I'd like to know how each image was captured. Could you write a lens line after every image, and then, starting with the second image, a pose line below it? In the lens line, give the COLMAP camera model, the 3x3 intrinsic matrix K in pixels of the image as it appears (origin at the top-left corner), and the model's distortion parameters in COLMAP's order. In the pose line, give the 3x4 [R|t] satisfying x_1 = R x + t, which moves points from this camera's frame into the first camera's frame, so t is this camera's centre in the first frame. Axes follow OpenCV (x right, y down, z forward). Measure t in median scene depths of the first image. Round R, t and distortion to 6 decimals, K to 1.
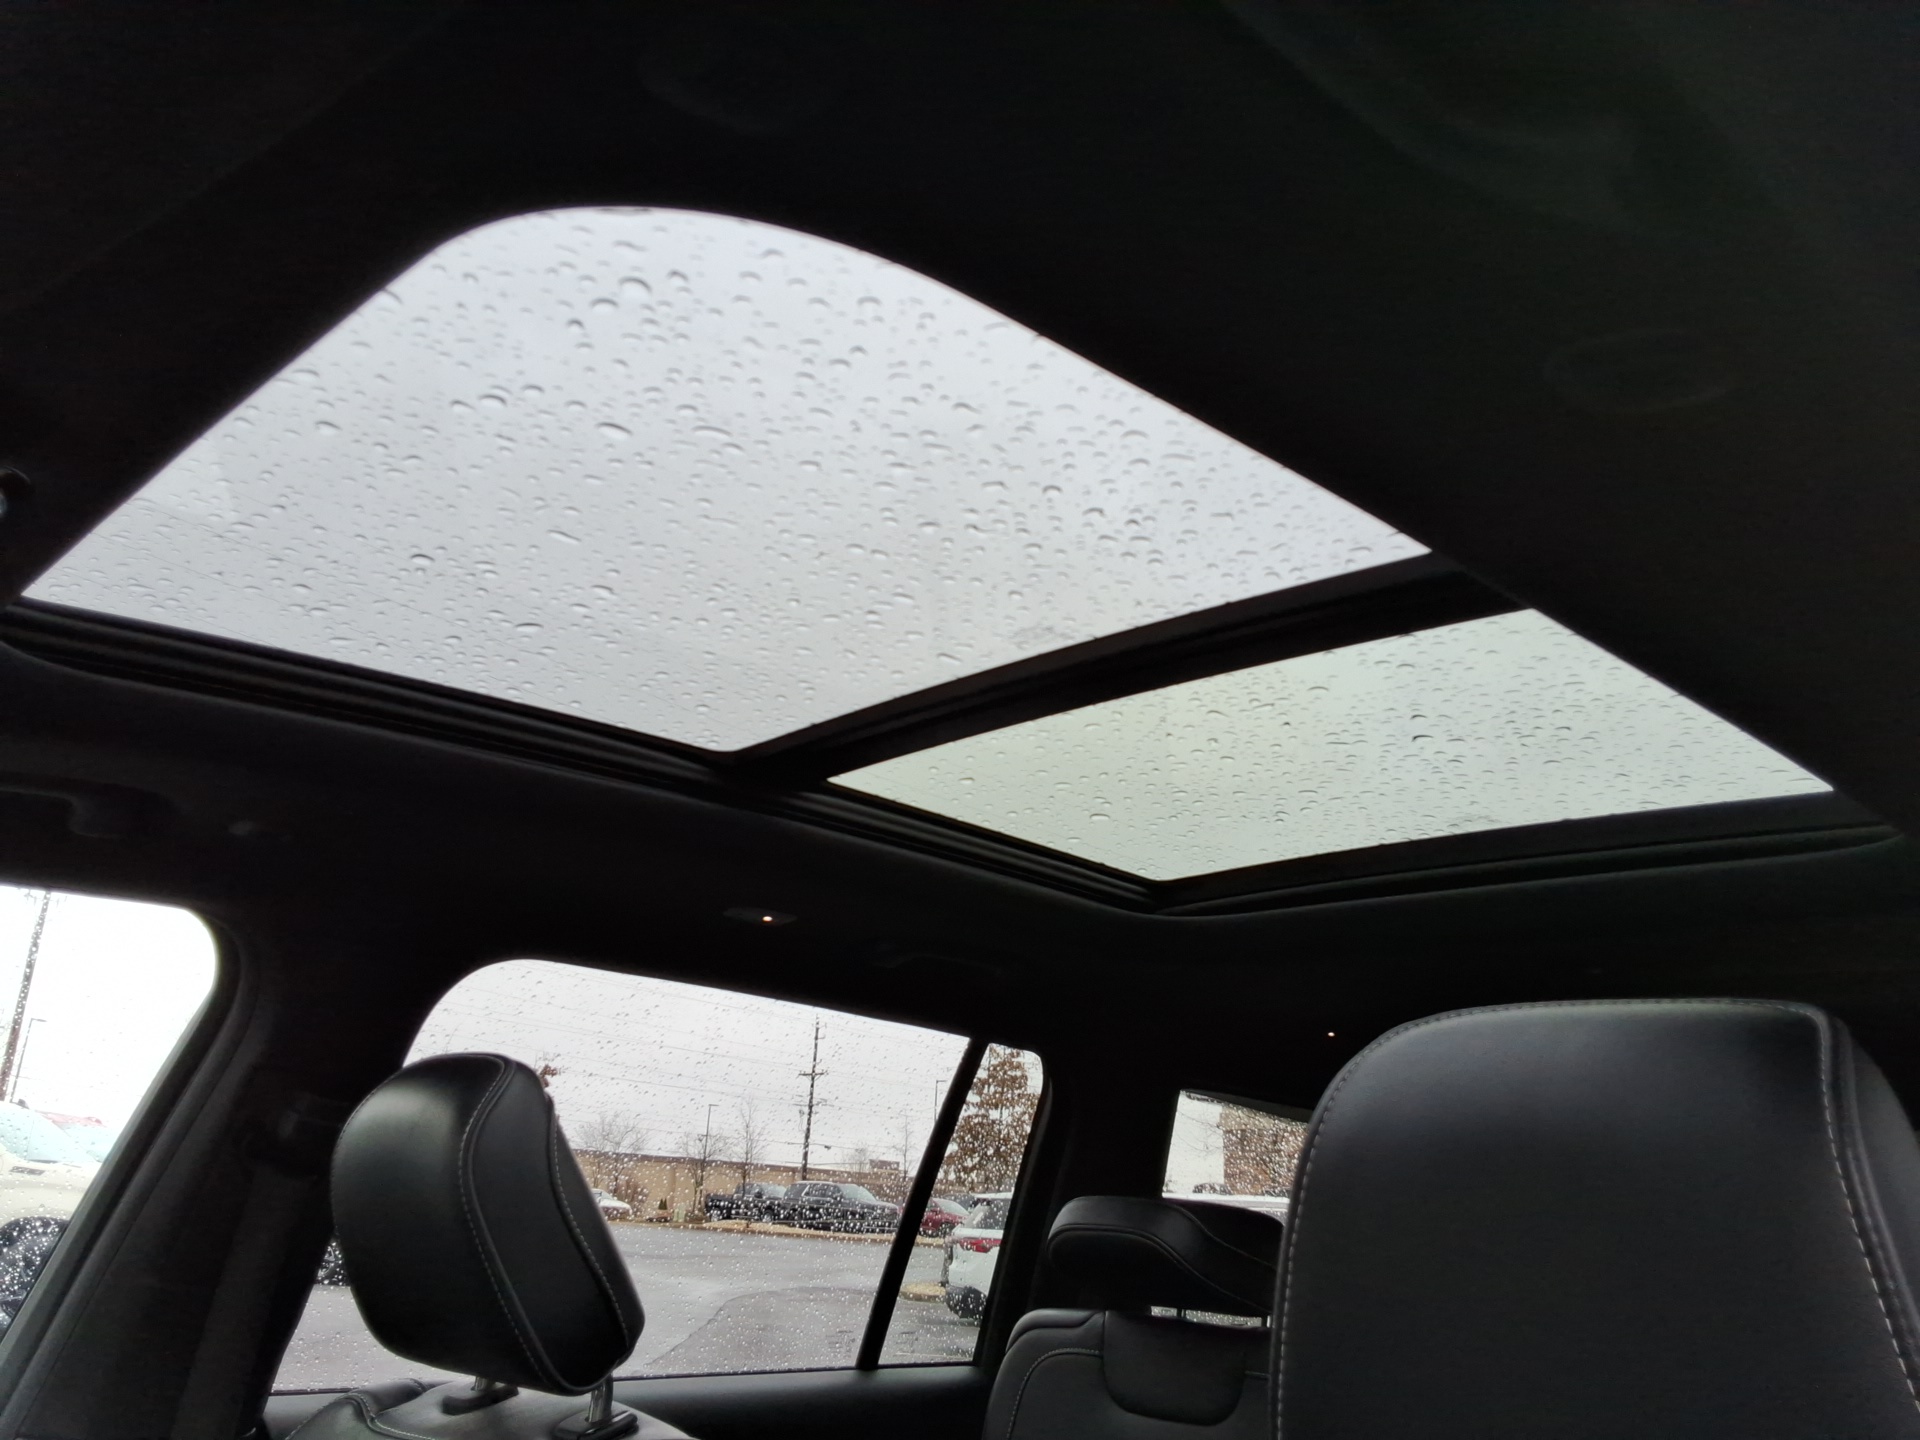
lens RADIAL K [[1545.5, 0, 964.7], [0, 1545.5, 704.0], [0, 0, 1]] dist [0.102305, -0.147309]
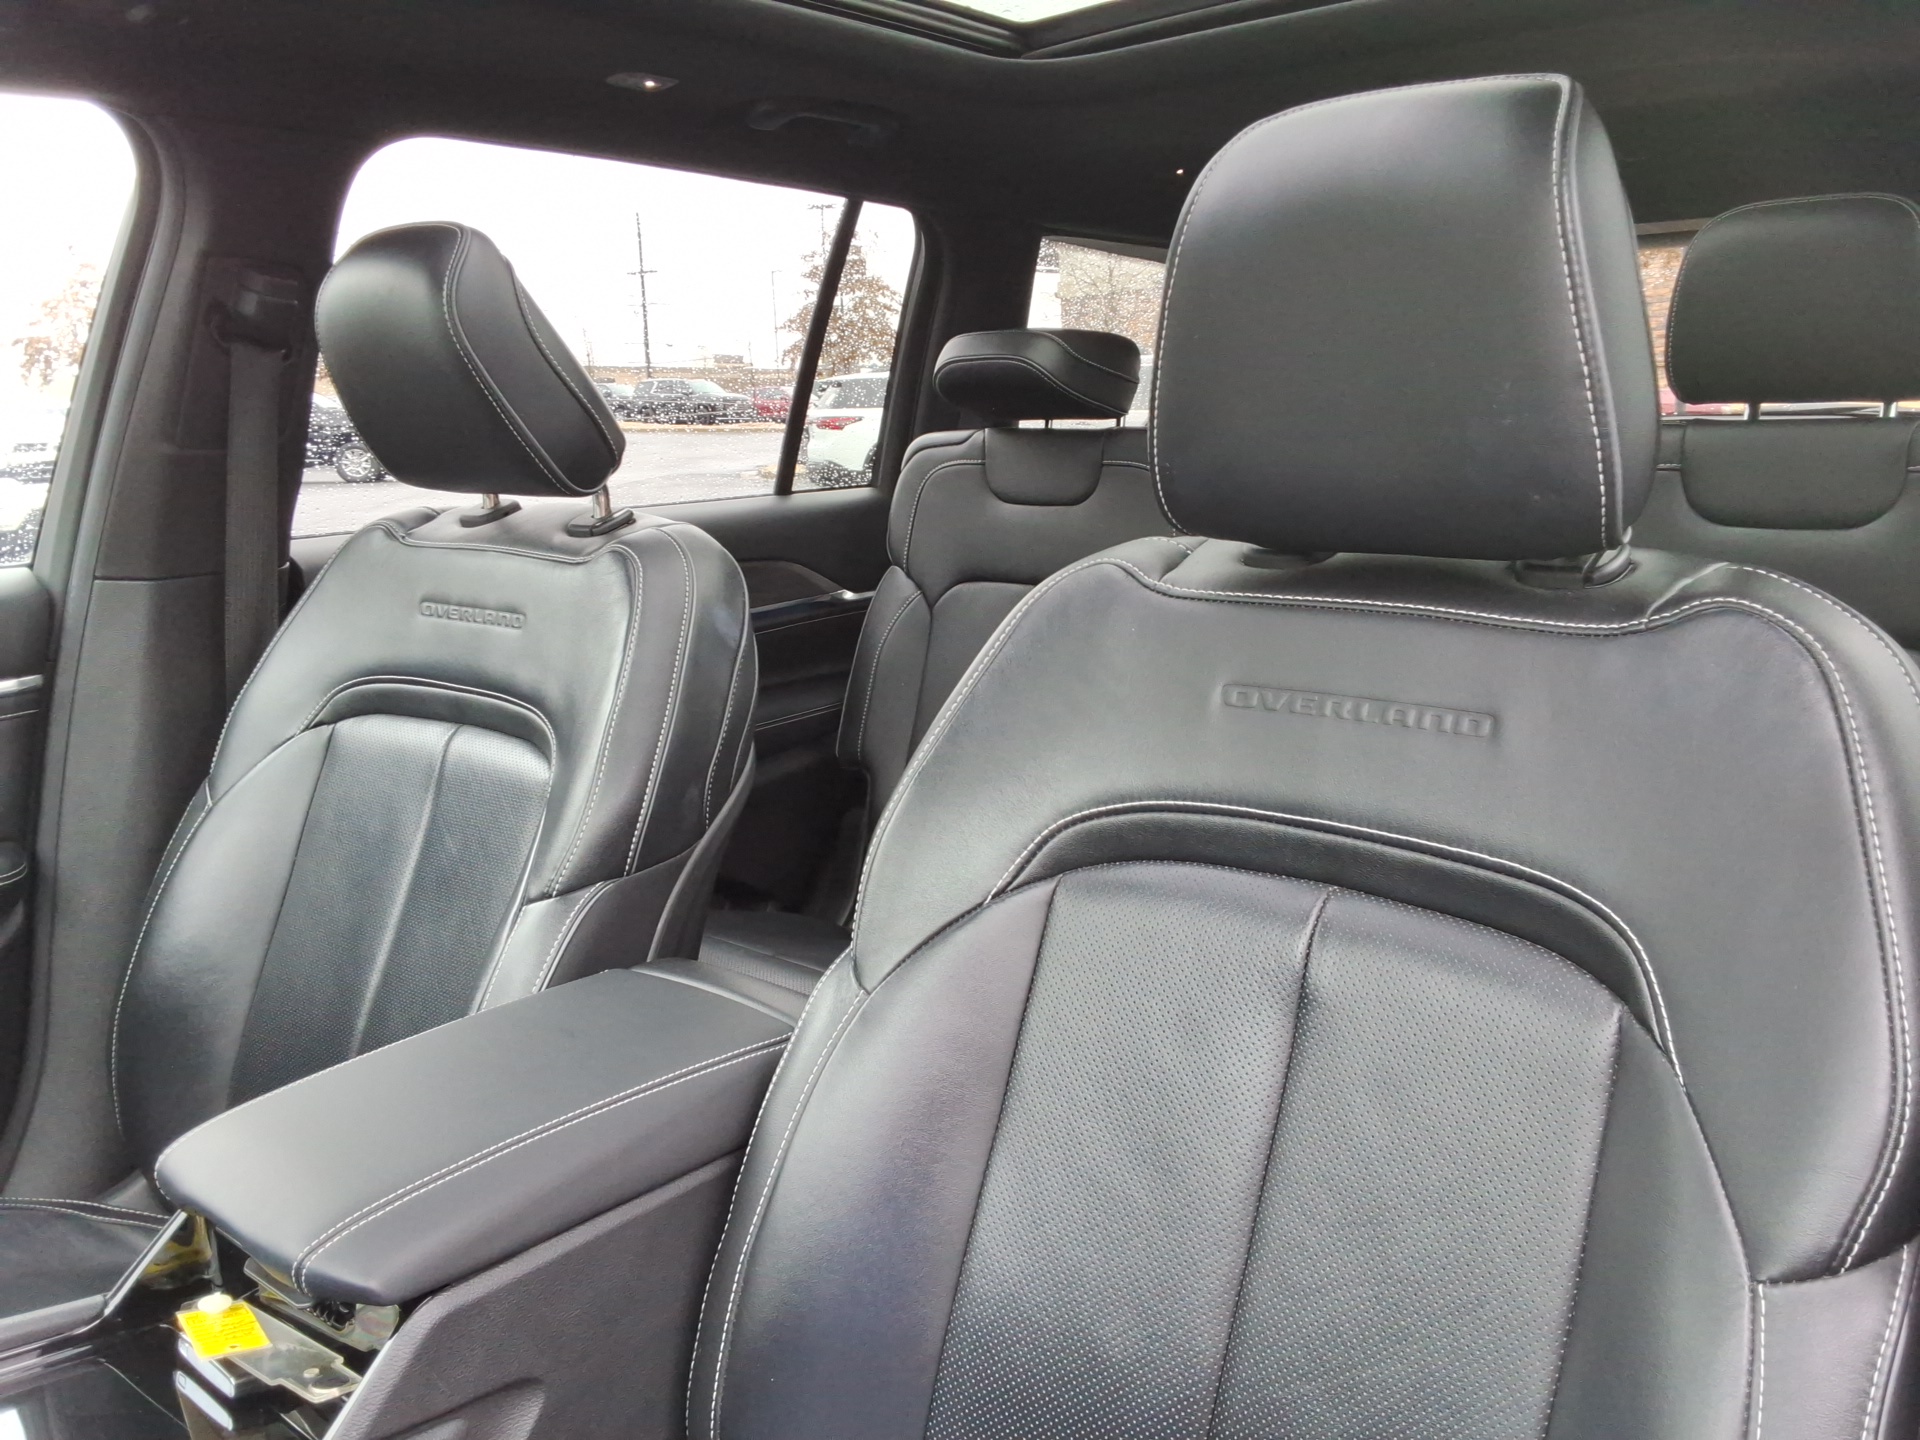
lens RADIAL K [[1545.5, 0, 952.8], [0, 1545.5, 729.5], [0, 0, 1]] dist [0.102305, -0.147309]
pose [[0.993319, -0.090676, 0.071380, -0.039174], [0.042430, 0.862188, 0.504809, -0.008033], [-0.107318, -0.498408, 0.860275, -0.119923]]
